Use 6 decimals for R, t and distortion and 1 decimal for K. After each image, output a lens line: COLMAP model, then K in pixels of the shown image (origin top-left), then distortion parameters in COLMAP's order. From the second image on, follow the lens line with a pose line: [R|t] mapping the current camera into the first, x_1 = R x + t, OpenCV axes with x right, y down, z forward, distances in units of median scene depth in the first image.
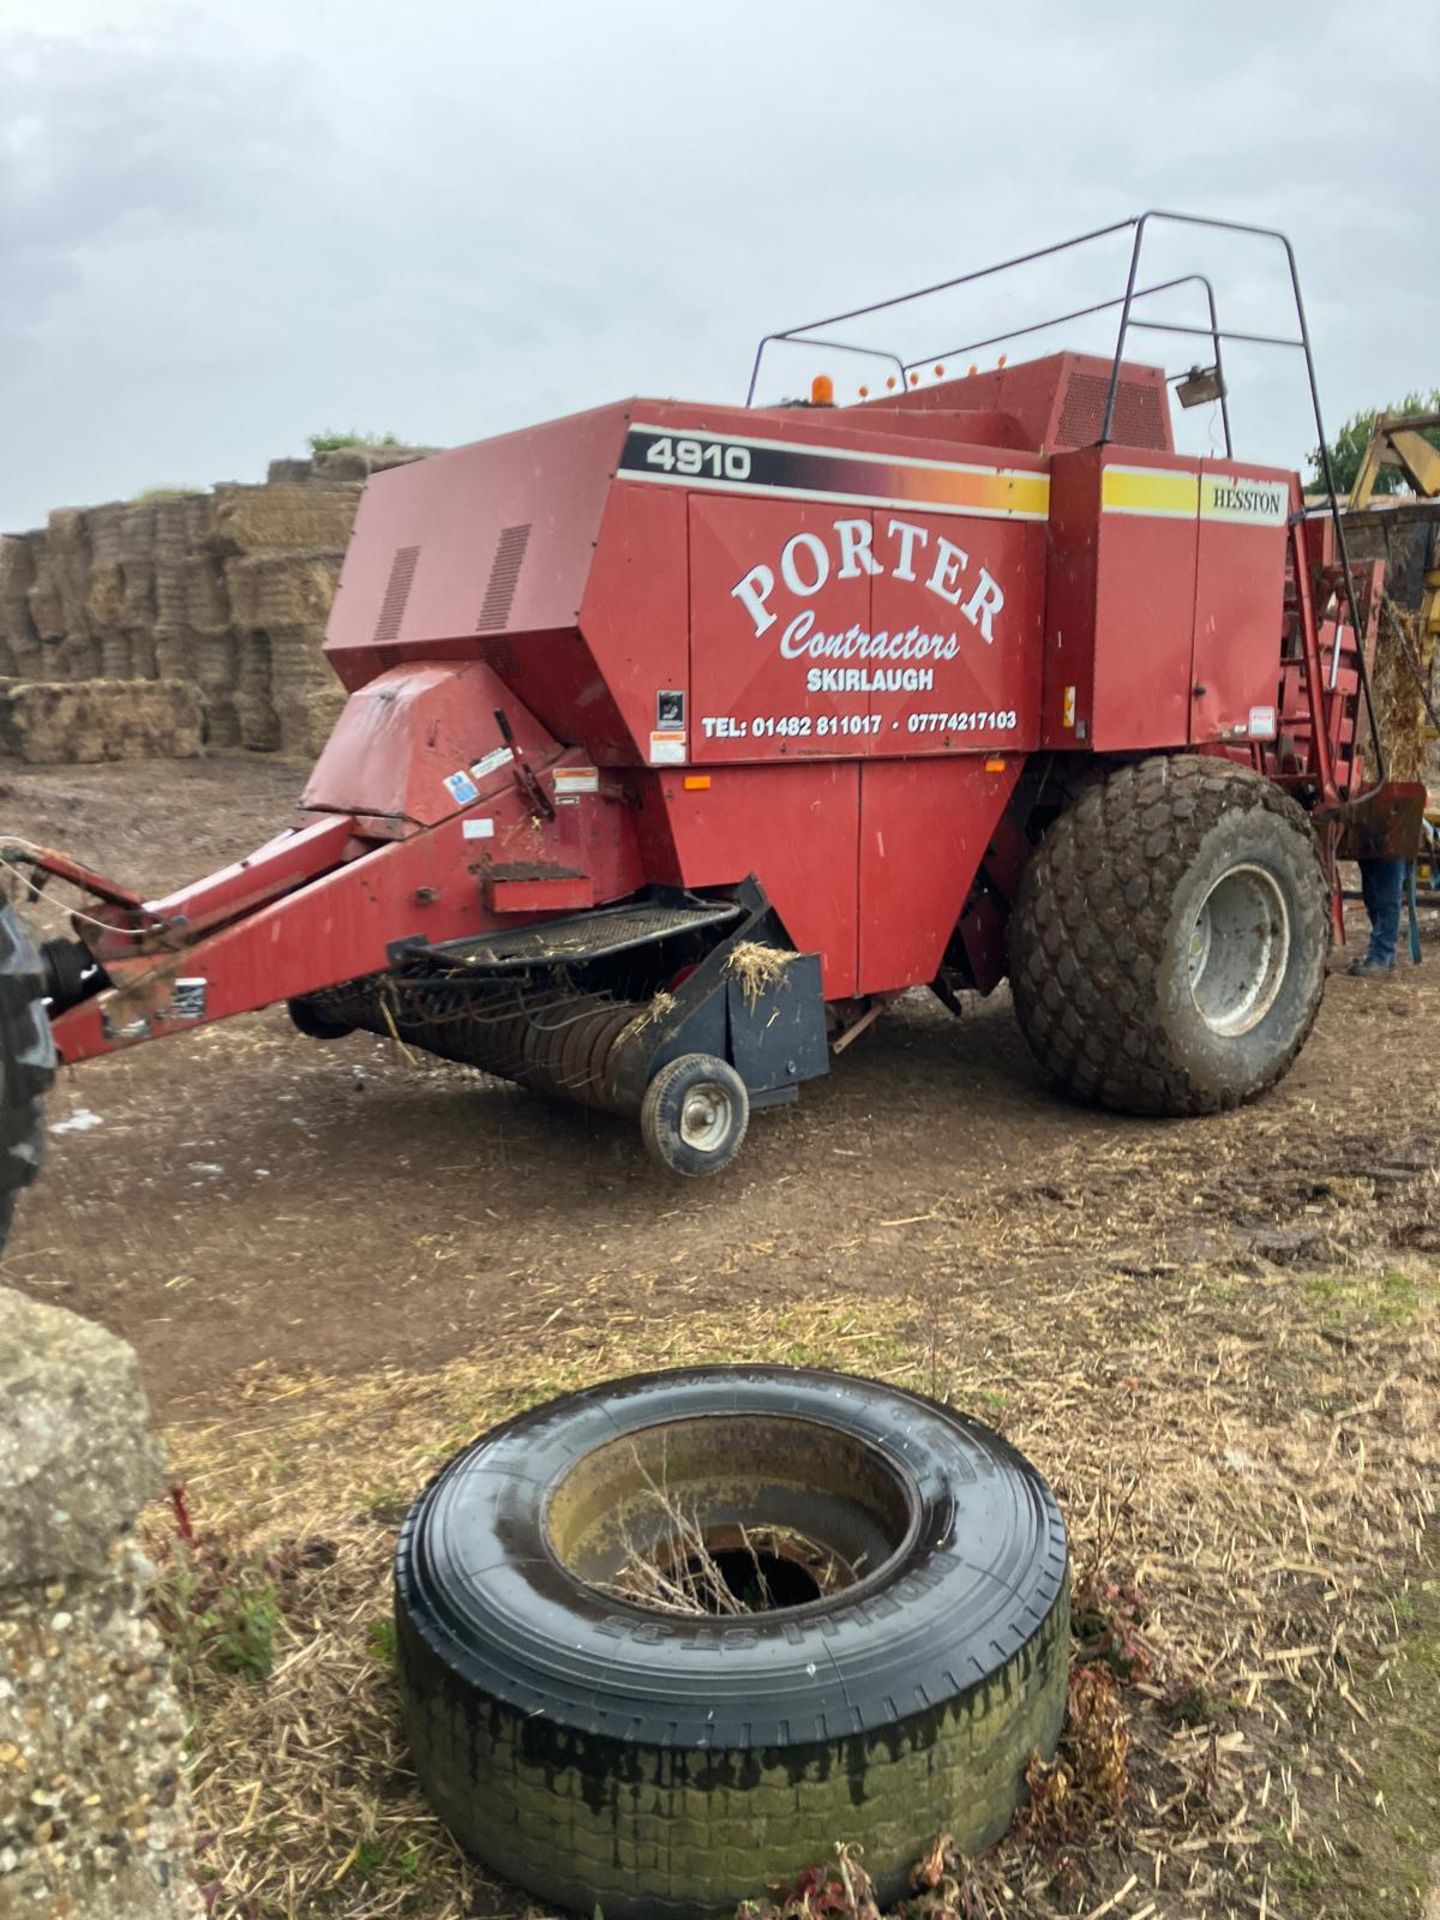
lens RADIAL K [[1524.3, 0, 720.0], [0, 1524.3, 960.0], [0, 0, 1]] dist [0.116212, -0.400386]
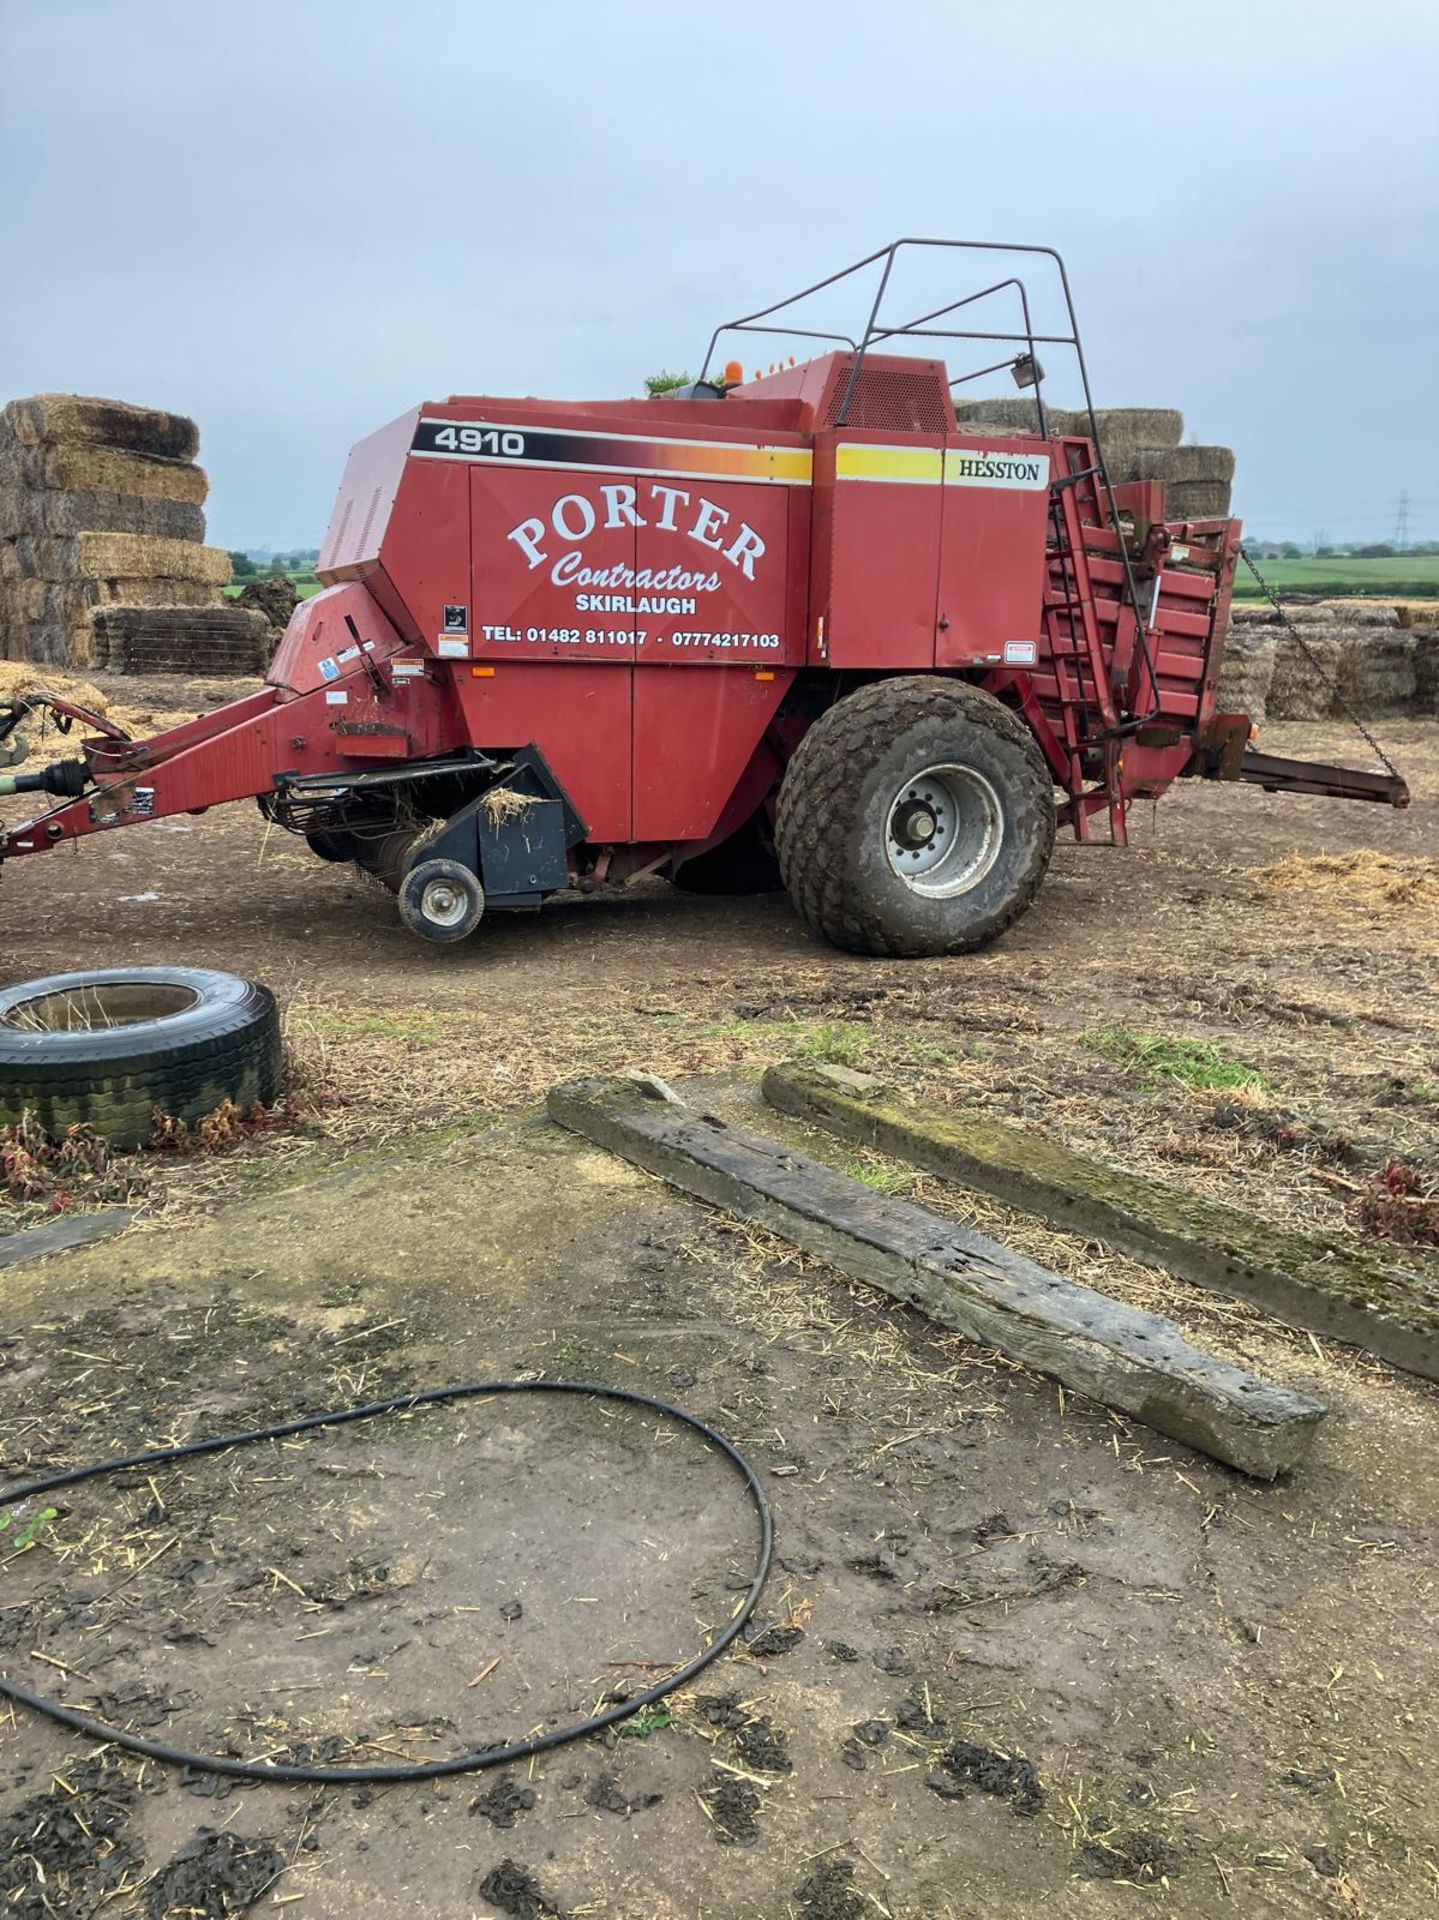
lens RADIAL K [[1524.3, 0, 719.5], [0, 1524.3, 960.0], [0, 0, 1]] dist [0.116212, -0.400386]
pose [[0.970224, 0.085459, -0.226632, 0.511169], [-0.076106, 0.995860, 0.049705, 0.057401], [0.229942, -0.030977, 0.972711, -0.312993]]
